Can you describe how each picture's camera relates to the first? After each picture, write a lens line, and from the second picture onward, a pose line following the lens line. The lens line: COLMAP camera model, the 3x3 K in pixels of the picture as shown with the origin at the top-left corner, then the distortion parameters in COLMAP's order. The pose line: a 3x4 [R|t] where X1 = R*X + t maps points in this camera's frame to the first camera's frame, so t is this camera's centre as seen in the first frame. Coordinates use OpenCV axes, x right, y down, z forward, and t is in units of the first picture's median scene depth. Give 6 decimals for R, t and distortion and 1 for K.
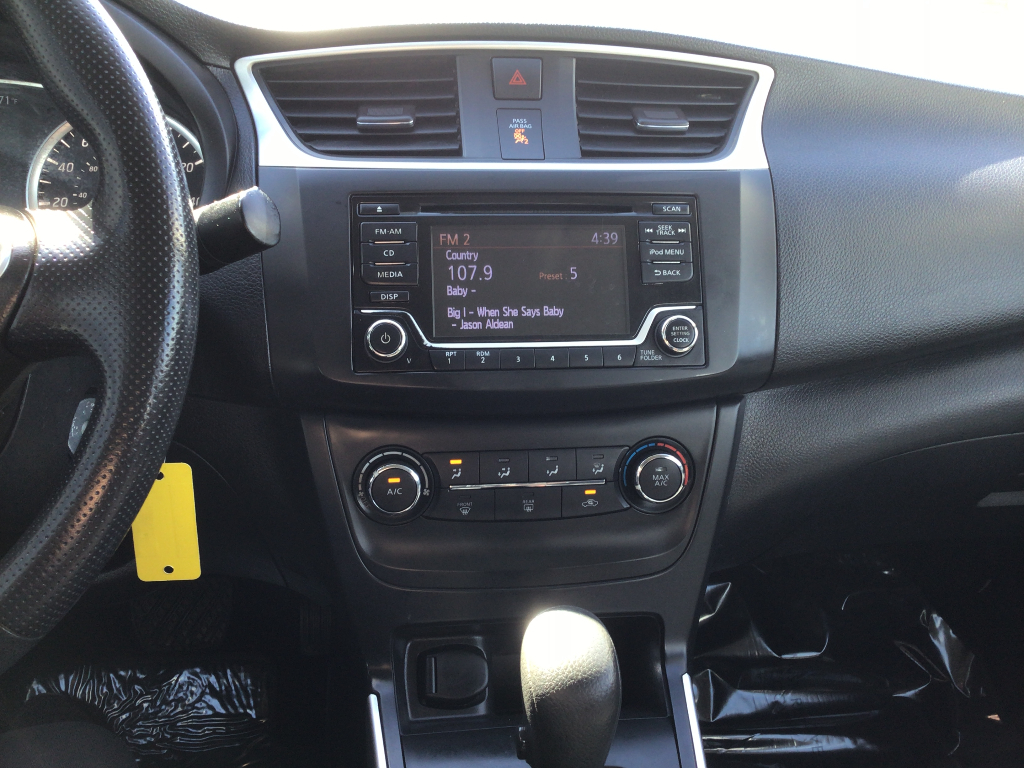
lens RADIAL K [[946.9, 0, 512.0], [0, 946.9, 384.0], [0, 0, 1]] dist [0.149548, -0.285625]
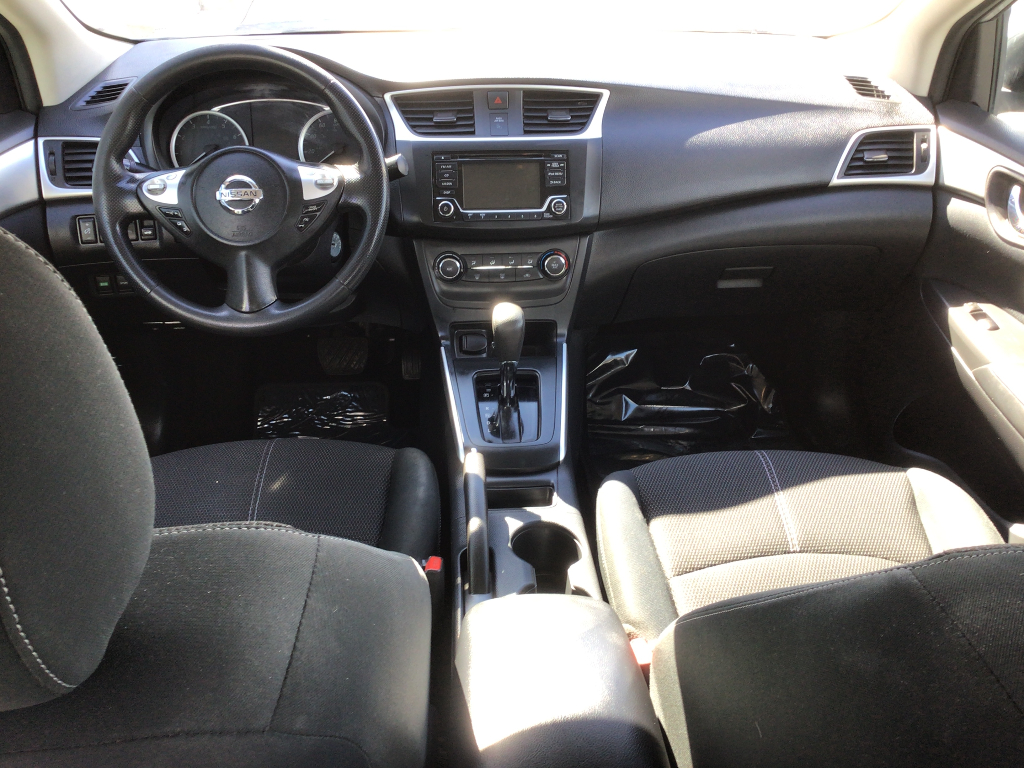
lens RADIAL K [[946.9, 0, 512.0], [0, 946.9, 384.0], [0, 0, 1]] dist [0.149548, -0.285625]
pose [[0.998690, 0.007850, -0.050563, 0.176421], [-0.001202, 0.991487, 0.130198, 0.084374], [0.051154, -0.129966, 0.990198, -1.563817]]
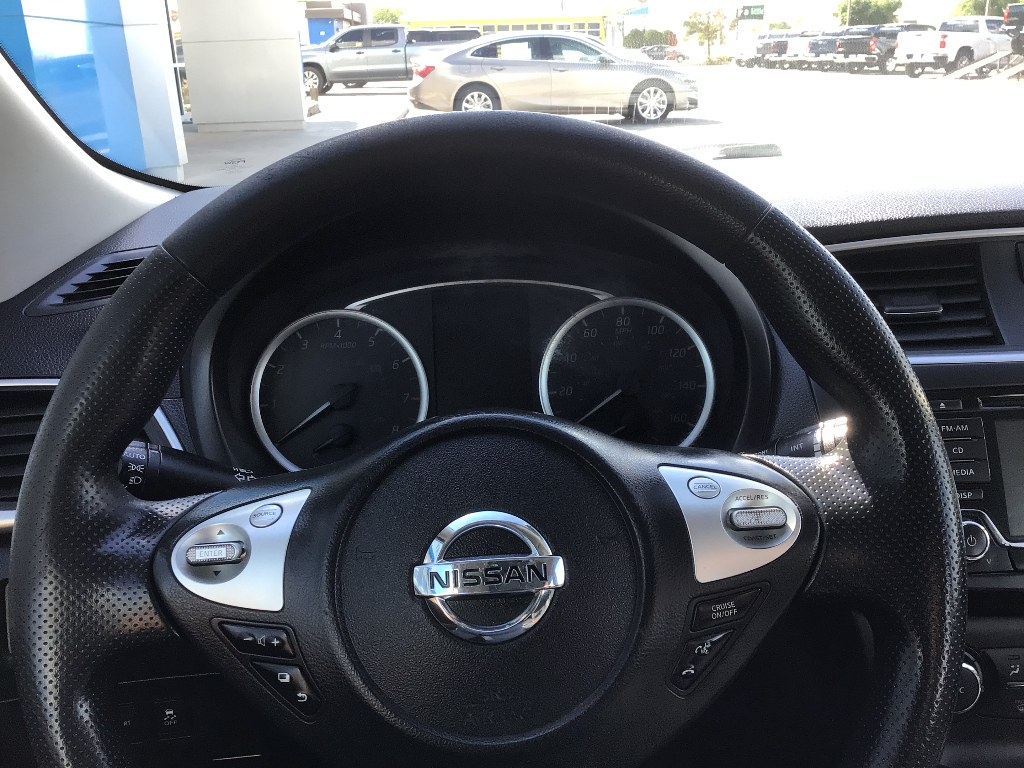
lens RADIAL K [[946.9, 0, 512.0], [0, 946.9, 384.0], [0, 0, 1]] dist [0.149548, -0.285625]
pose [[0.995656, -0.022394, -0.090371, -0.472137], [0.016771, 0.997903, -0.062515, -0.143318], [0.091582, 0.060728, 0.993944, -0.044141]]
